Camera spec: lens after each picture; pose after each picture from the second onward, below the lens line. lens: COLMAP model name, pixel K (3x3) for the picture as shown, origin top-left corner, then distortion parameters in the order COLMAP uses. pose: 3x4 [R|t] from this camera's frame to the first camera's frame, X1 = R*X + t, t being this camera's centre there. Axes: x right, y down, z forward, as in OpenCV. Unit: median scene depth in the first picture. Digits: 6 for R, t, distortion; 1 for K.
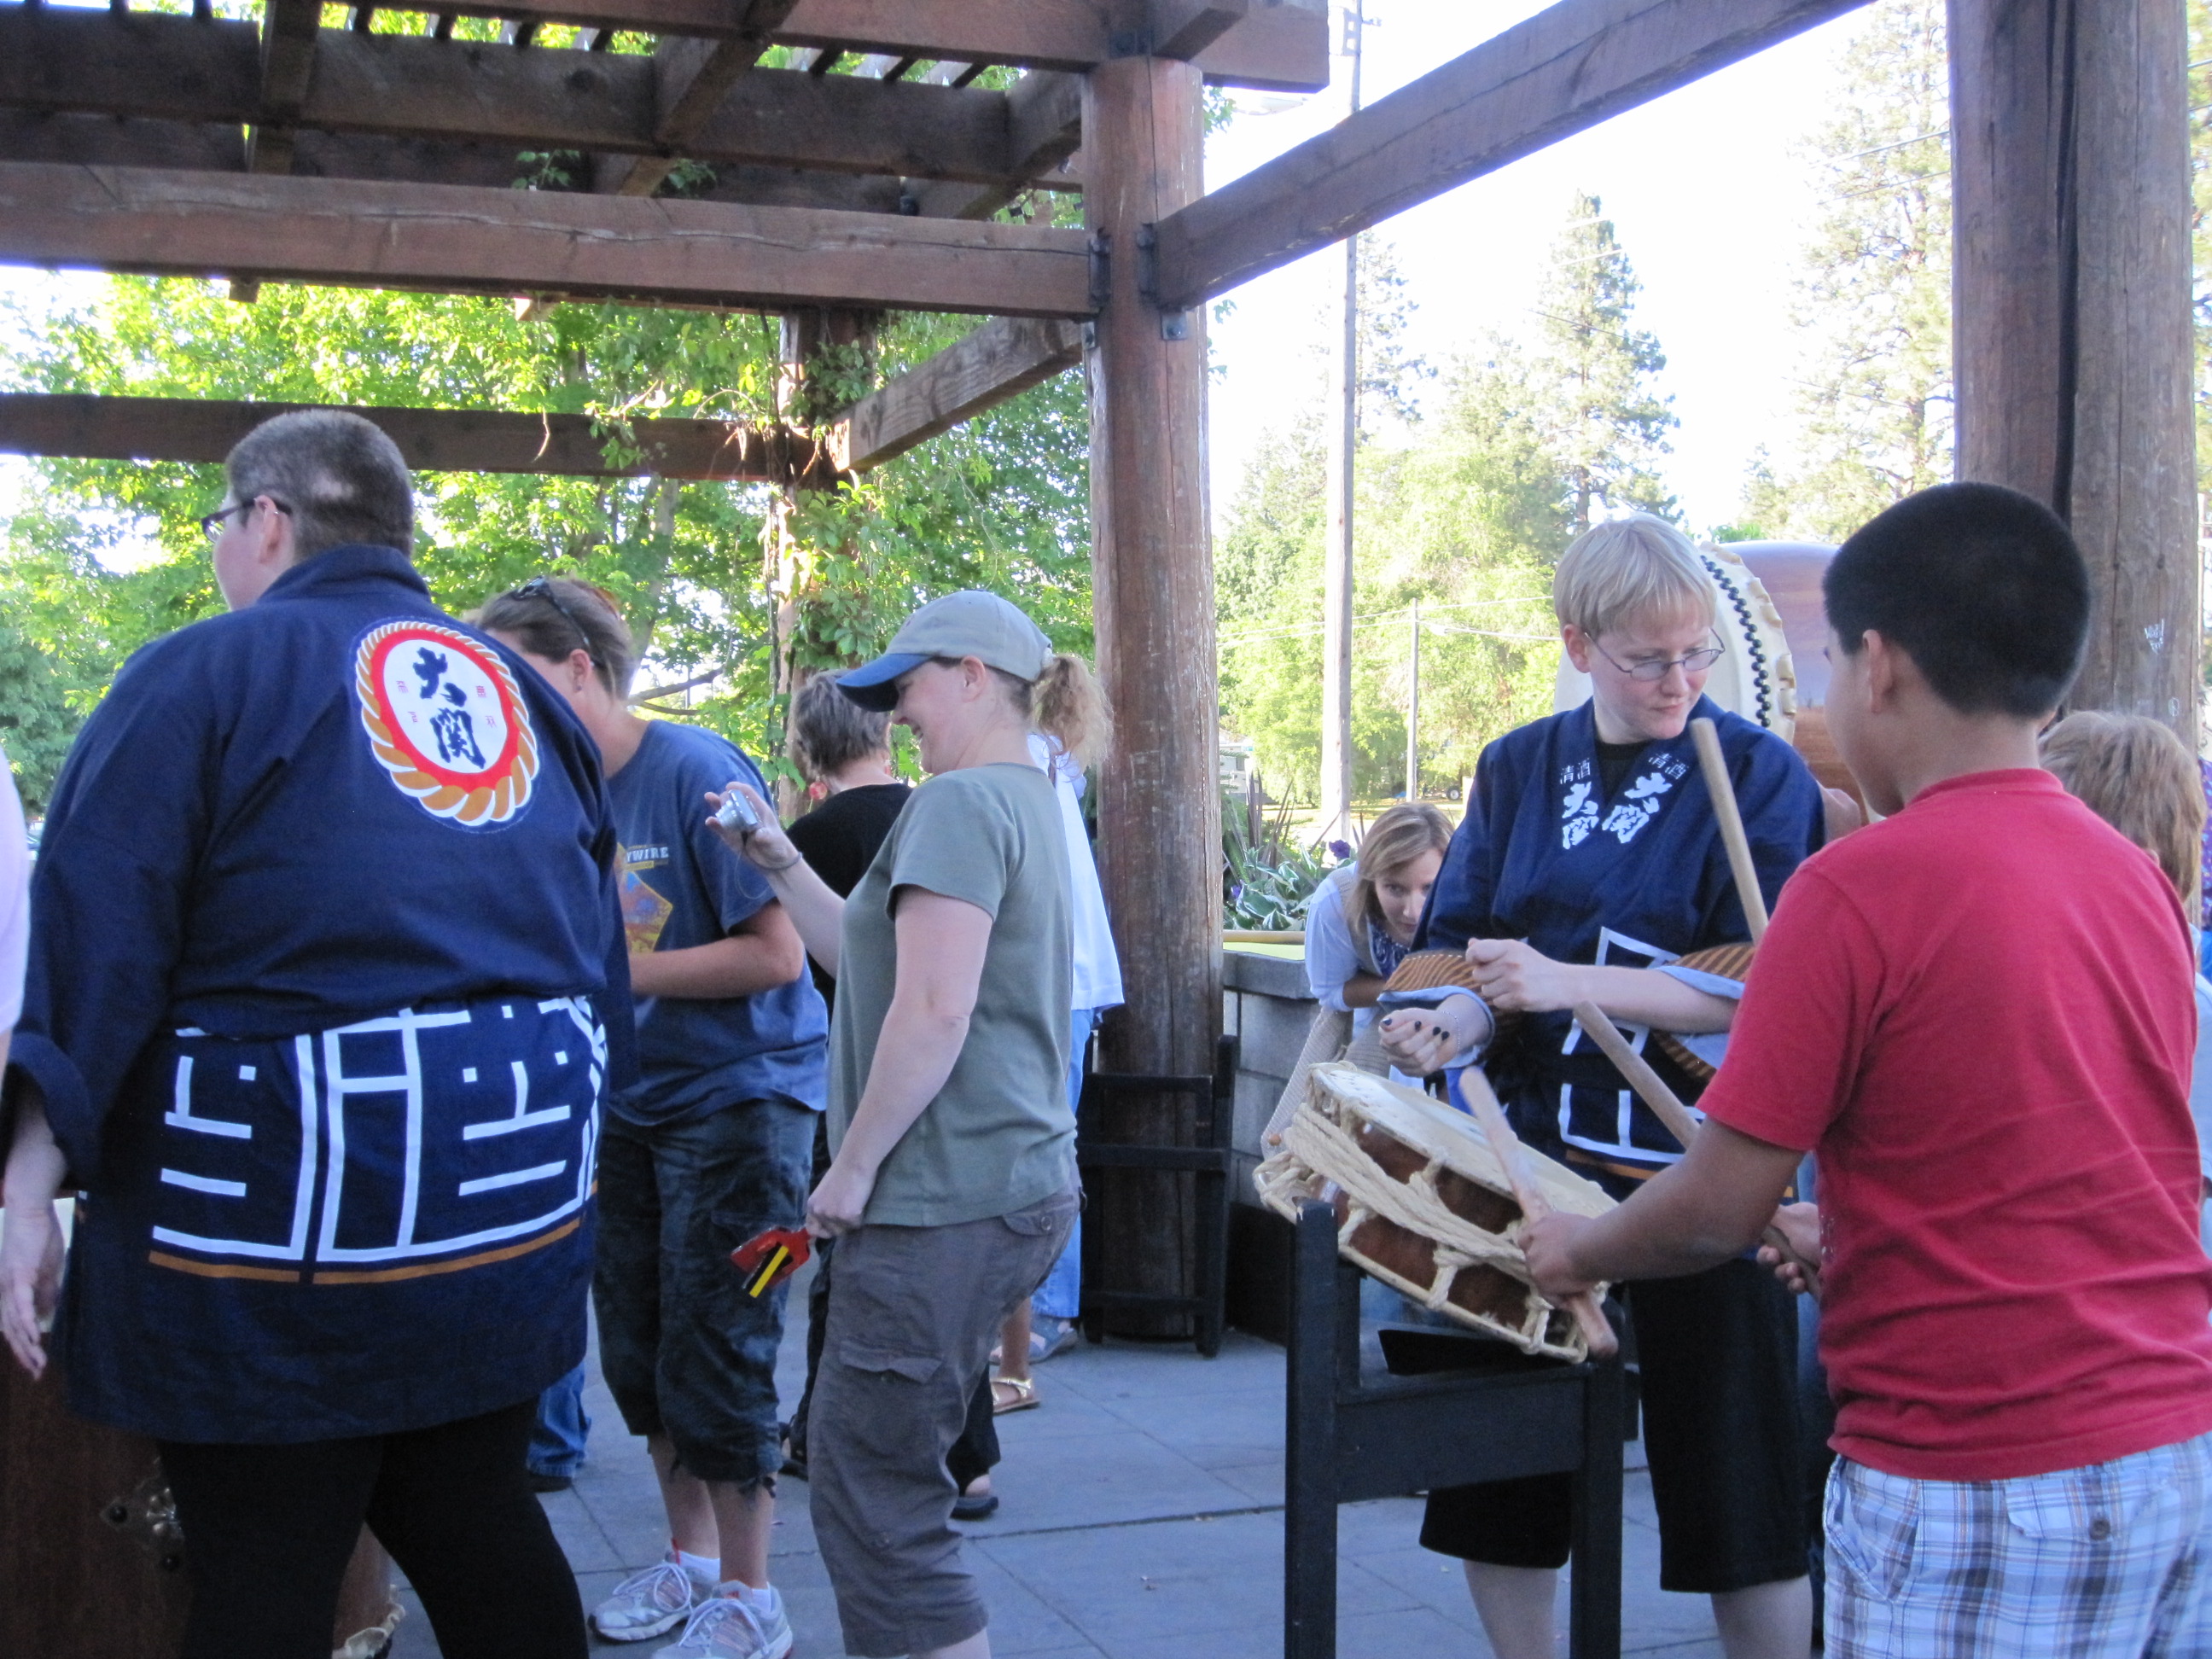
lens RADIAL K [[2530.0, 0, 1060.7], [0, 2530.0, 826.4], [0, 0, 1]] dist [-0.093636, 0.020121]
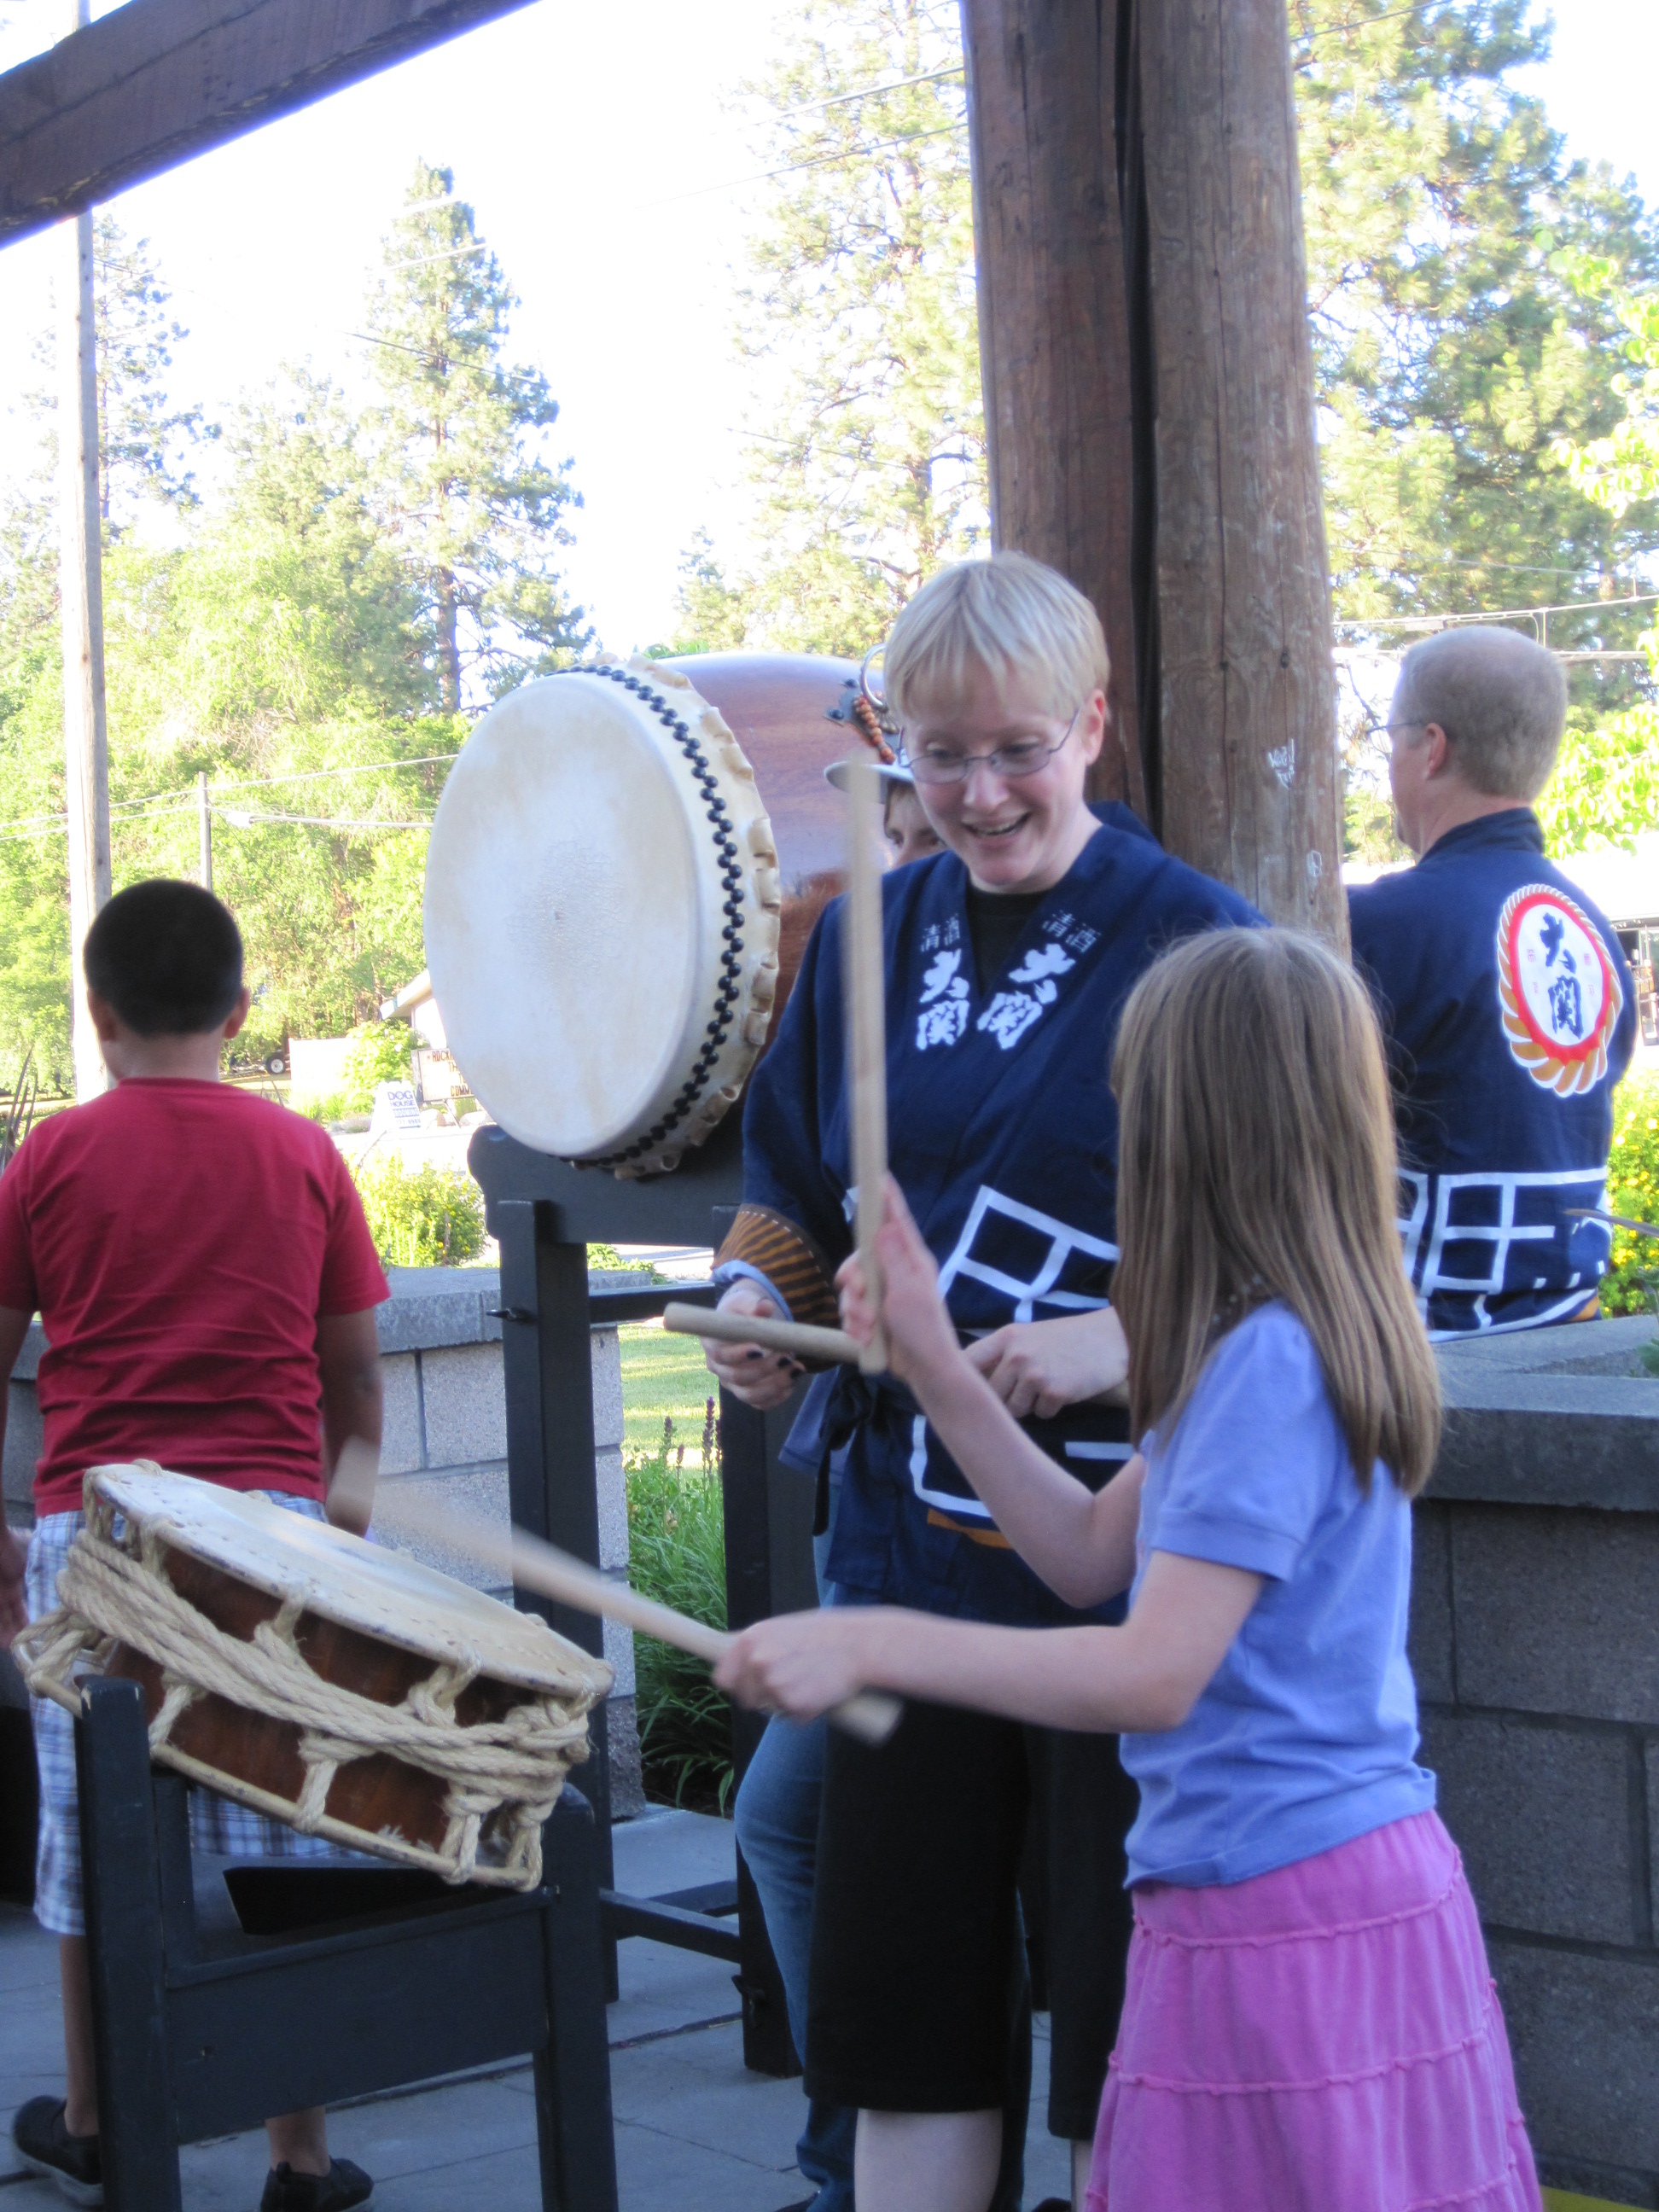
lens RADIAL K [[3838.6, 0, 826.8], [0, 3838.6, 1033.9], [0, 0, 1]] dist [-0.180783, 0.129060]
pose [[0.954675, -0.050644, 0.293309, -0.000026], [0.056967, 0.998291, -0.013047, 0.002834], [-0.292147, 0.029164, 0.955929, 0.007369]]
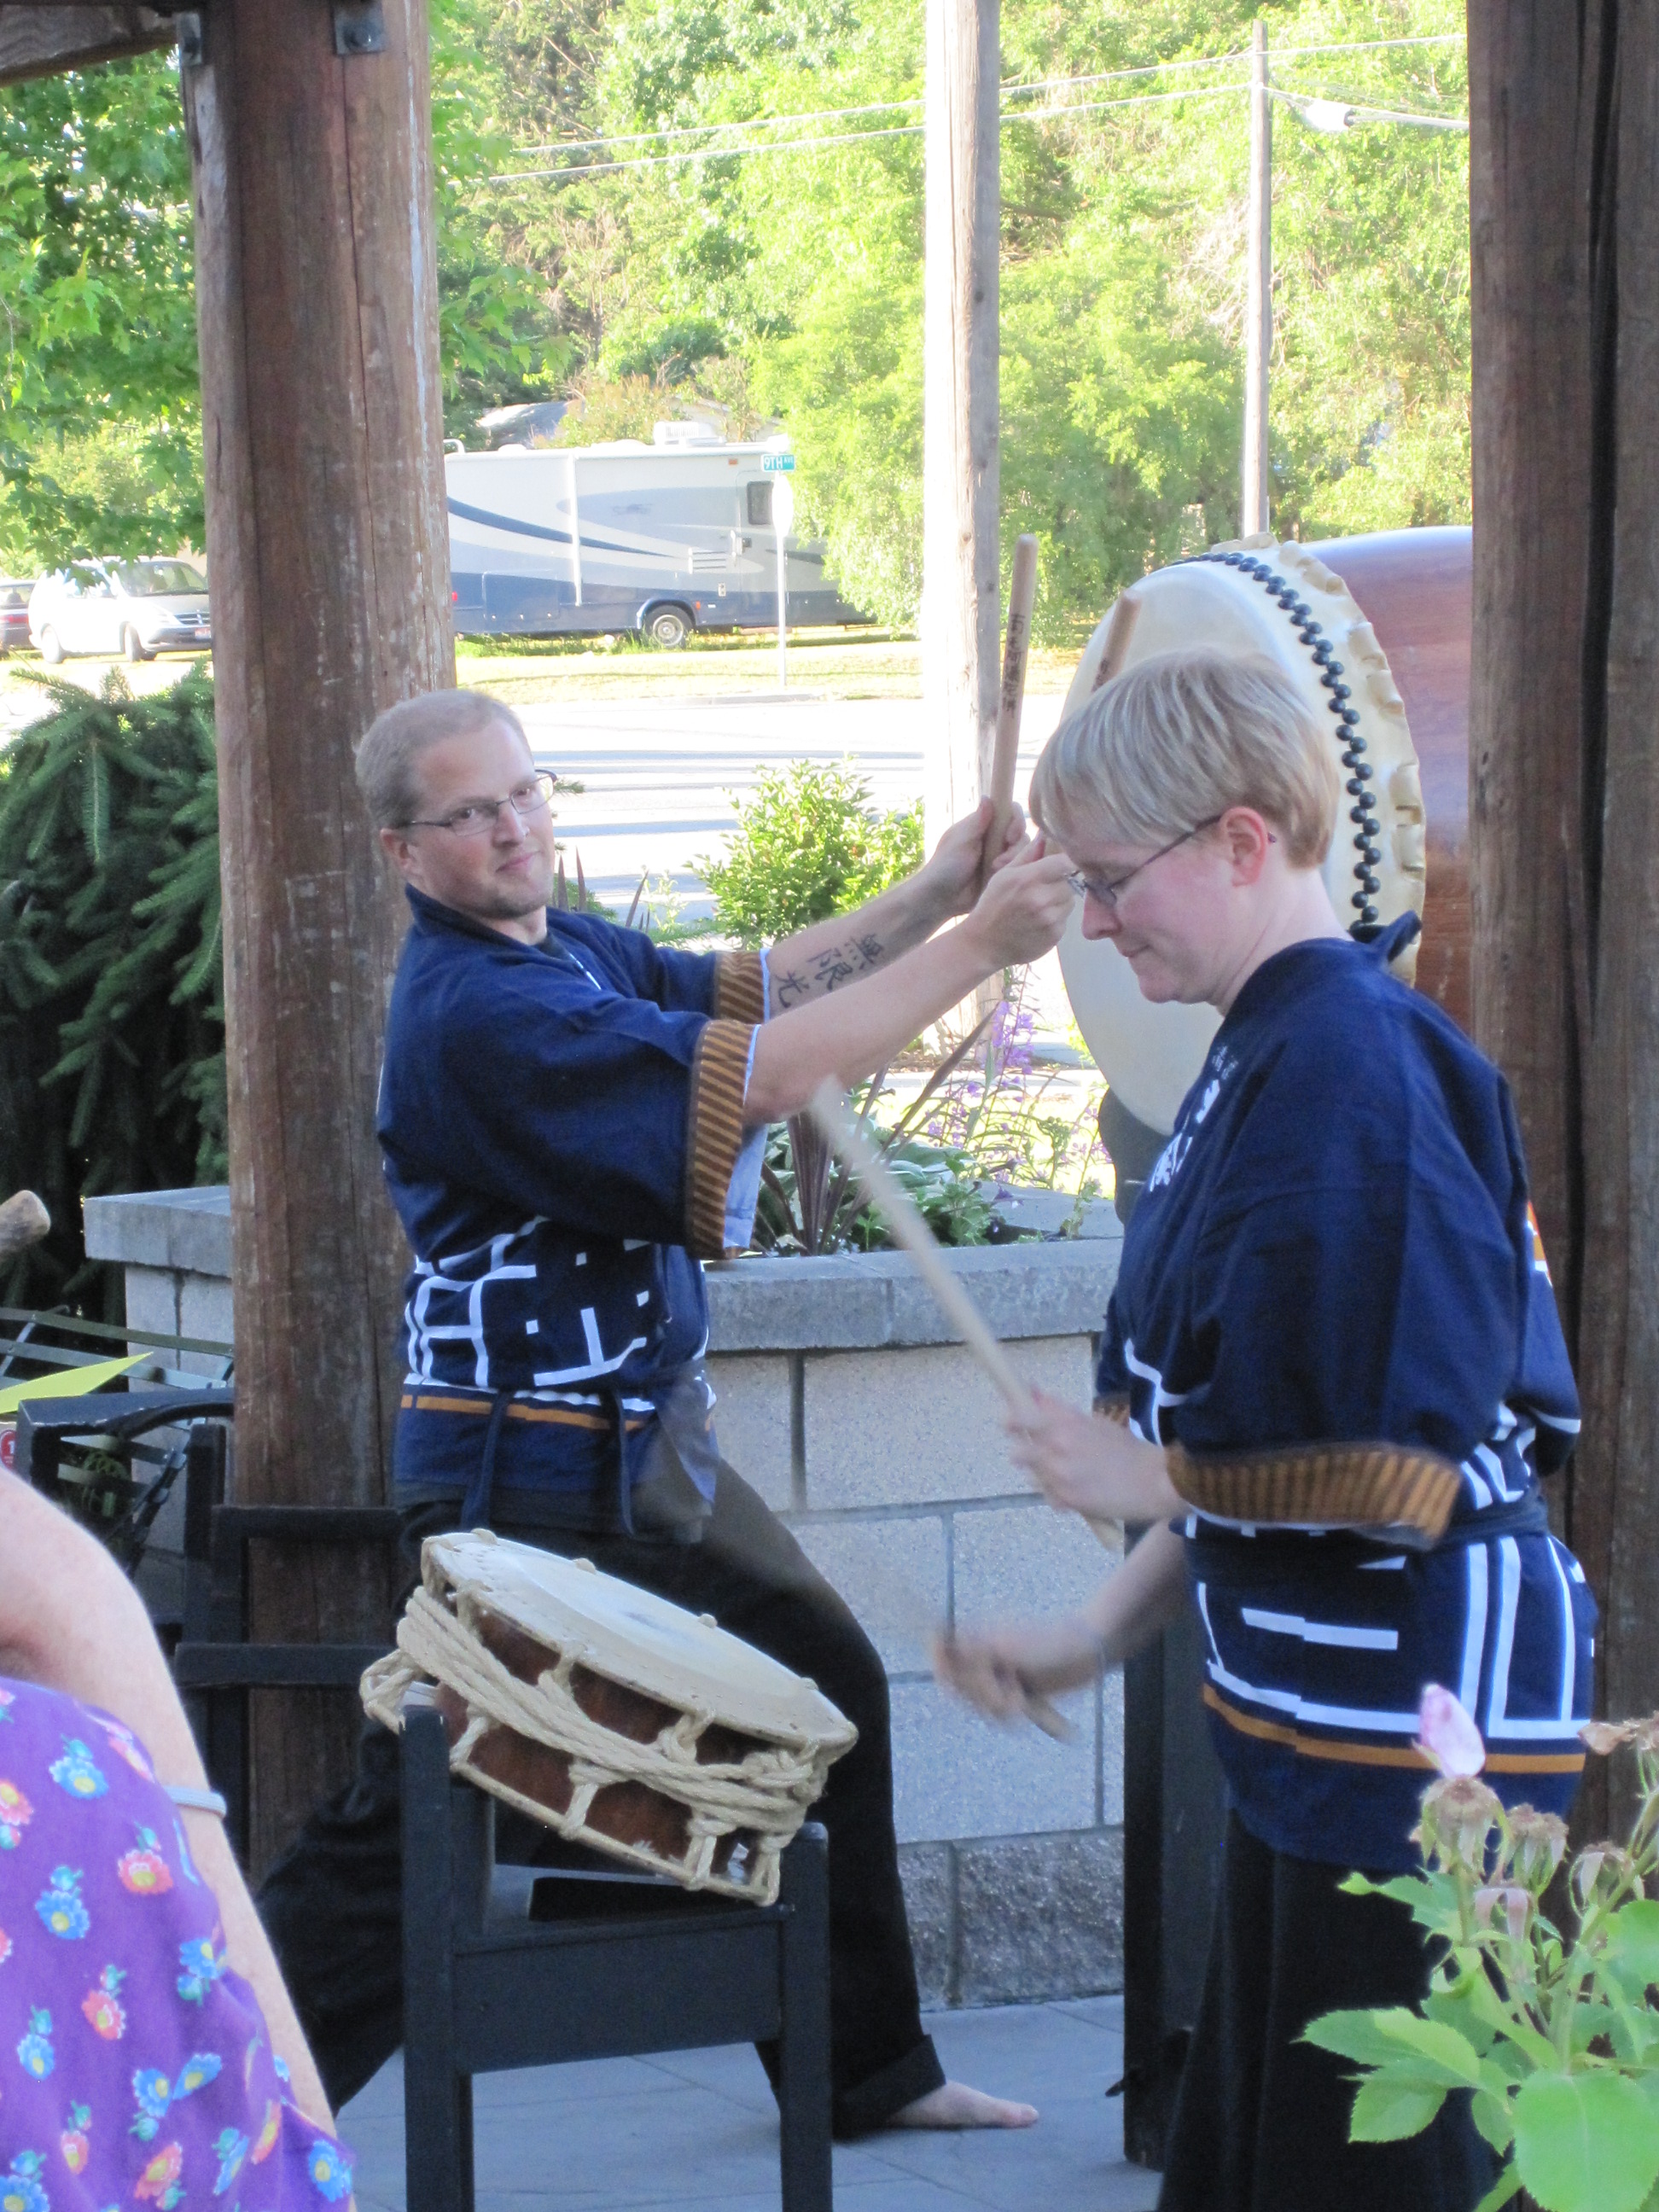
lens RADIAL K [[7916.7, 0, 829.5], [0, 7916.7, 1106.0], [0, 0, 1]] dist [-0.174305, 0.597176]
pose [[0.997066, -0.020228, 0.073819, 0.018185], [0.015975, 0.998202, 0.057765, -0.072924], [-0.074855, -0.056416, 0.995597, -0.588136]]
